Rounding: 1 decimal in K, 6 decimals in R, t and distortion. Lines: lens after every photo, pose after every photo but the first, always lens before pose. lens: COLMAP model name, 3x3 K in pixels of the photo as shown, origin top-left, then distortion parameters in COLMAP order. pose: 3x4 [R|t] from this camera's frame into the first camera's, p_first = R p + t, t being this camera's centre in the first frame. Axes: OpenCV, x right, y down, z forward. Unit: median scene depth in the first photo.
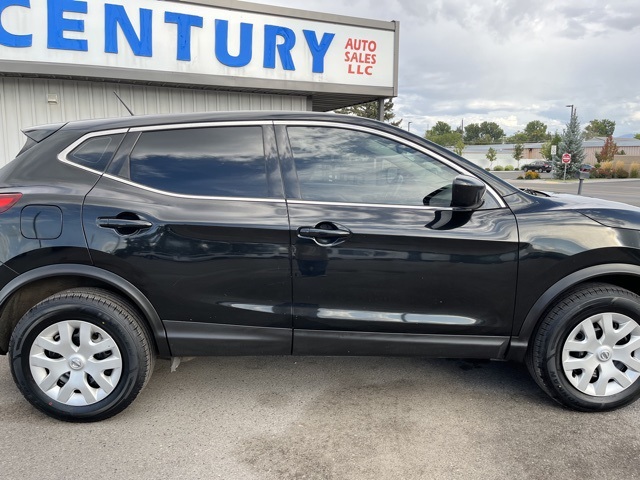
lens RADIAL K [[484.6, 0, 317.0], [0, 484.6, 237.1], [0, 0, 1]] dist [0.072664, -0.103972]
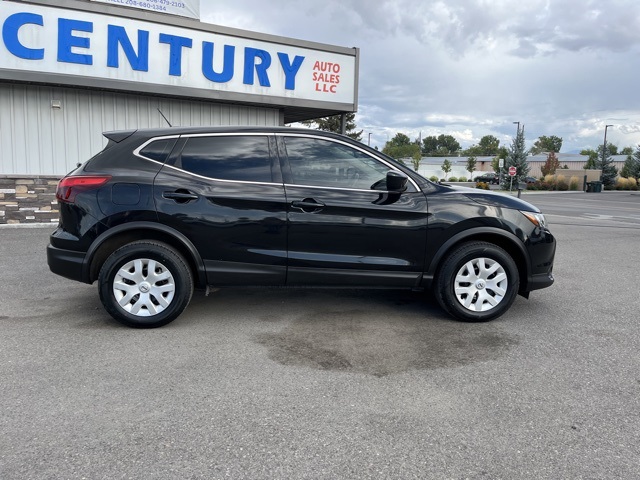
lens RADIAL K [[484.6, 0, 319.7], [0, 484.6, 238.5], [0, 0, 1]] dist [0.072664, -0.103972]
pose [[0.996281, 0.011429, 0.085401, -0.022645], [-0.010283, 0.999851, -0.013838, 0.034304], [-0.085546, 0.012908, 0.996251, -0.162061]]
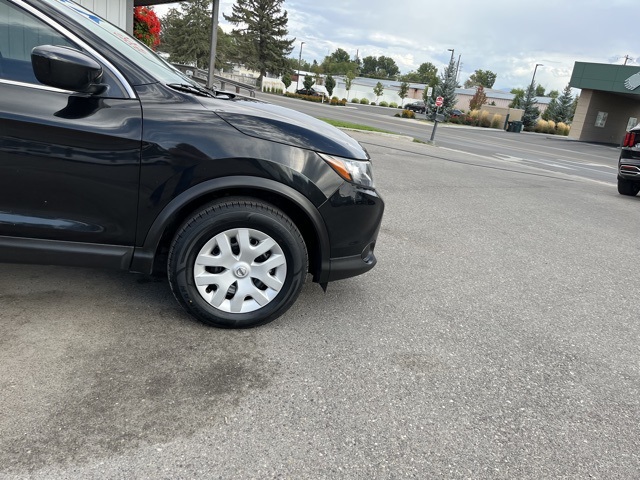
lens RADIAL K [[484.6, 0, 314.2], [0, 484.6, 235.9], [0, 0, 1]] dist [0.072664, -0.103972]
pose [[0.971693, 0.068460, 0.226112, 0.149588], [-0.102462, 0.984515, 0.142239, 0.006211], [-0.212873, -0.161380, 0.963660, 0.018461]]
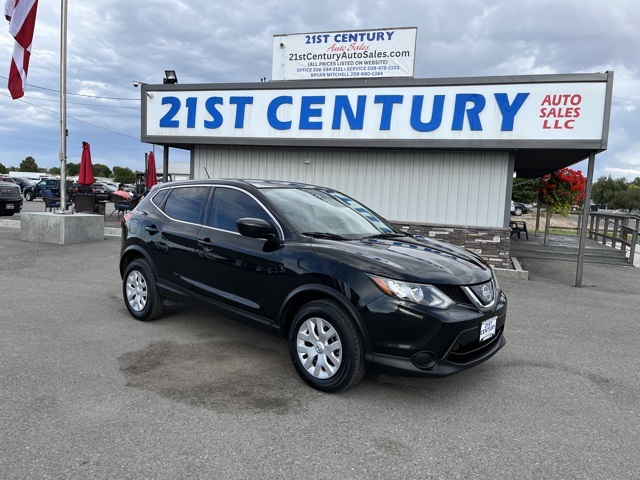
lens RADIAL K [[484.6, 0, 317.0], [0, 484.6, 241.9], [0, 0, 1]] dist [0.072664, -0.103972]
pose [[0.728276, 0.100290, -0.677905, 0.452876], [-0.154548, 0.987785, -0.019897, -0.012539], [0.667629, 0.119259, 0.734880, -0.031023]]
